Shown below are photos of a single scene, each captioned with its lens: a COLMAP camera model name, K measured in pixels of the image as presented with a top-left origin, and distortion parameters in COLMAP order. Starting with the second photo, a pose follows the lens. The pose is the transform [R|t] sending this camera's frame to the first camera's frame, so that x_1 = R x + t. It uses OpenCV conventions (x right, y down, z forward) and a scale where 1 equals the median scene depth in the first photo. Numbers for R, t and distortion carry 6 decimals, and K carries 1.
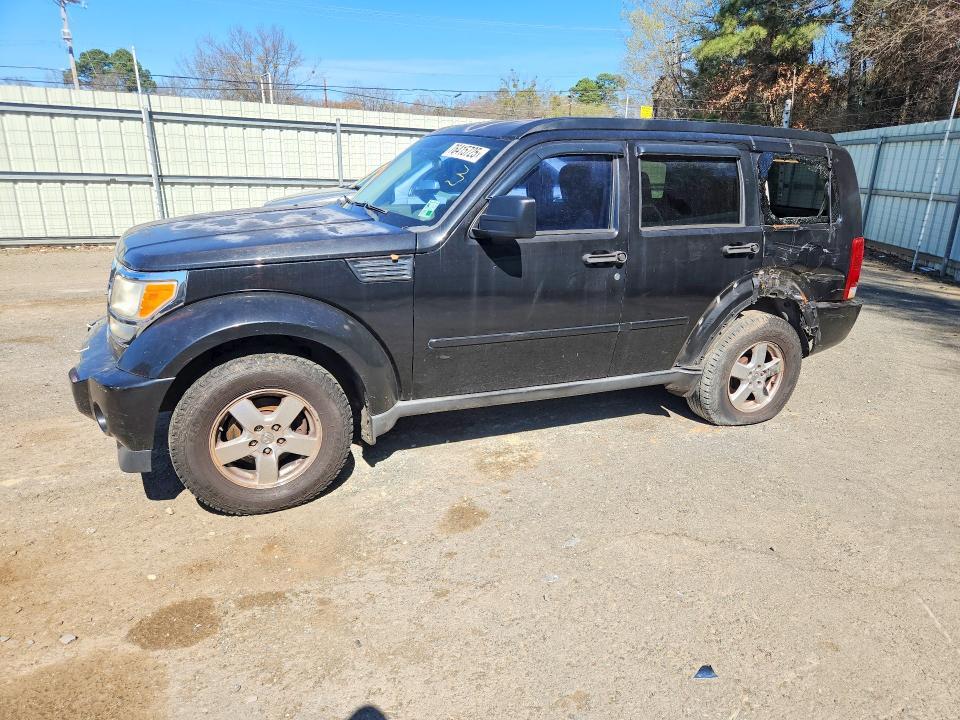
lens RADIAL K [[731.7, 0, 480.0], [0, 731.7, 360.0], [0, 0, 1]] dist [0.081673, -0.072307]
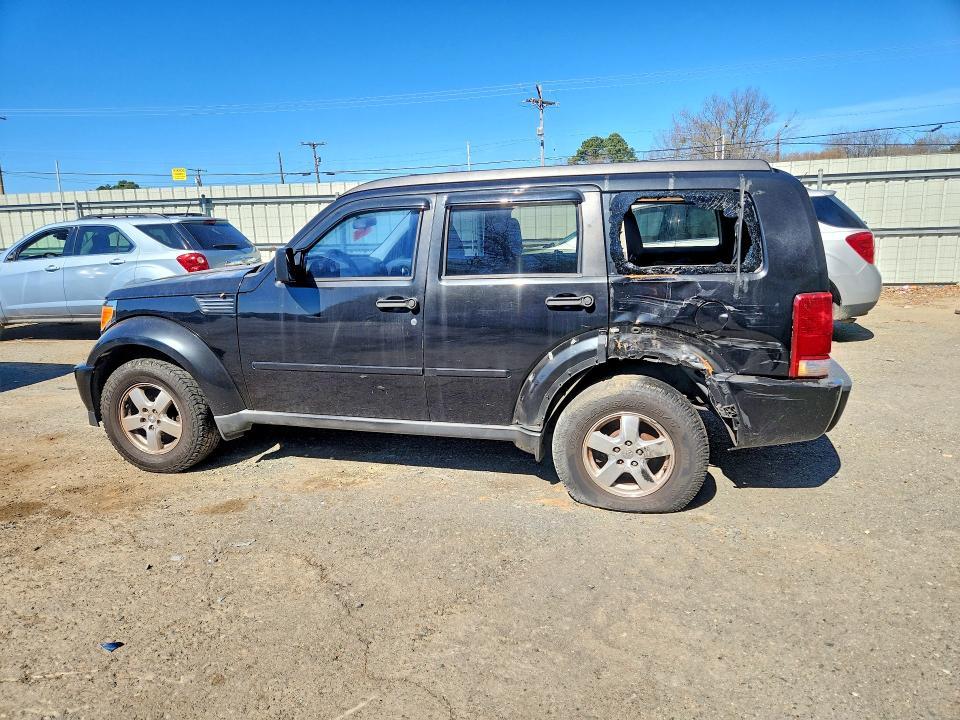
lens RADIAL K [[731.7, 0, 480.0], [0, 731.7, 360.0], [0, 0, 1]] dist [0.081673, -0.072307]
pose [[0.711317, 0.079337, -0.698380, 0.887423], [-0.134365, 0.990634, -0.024317, -0.043828], [0.689909, 0.111134, 0.715314, 0.301416]]
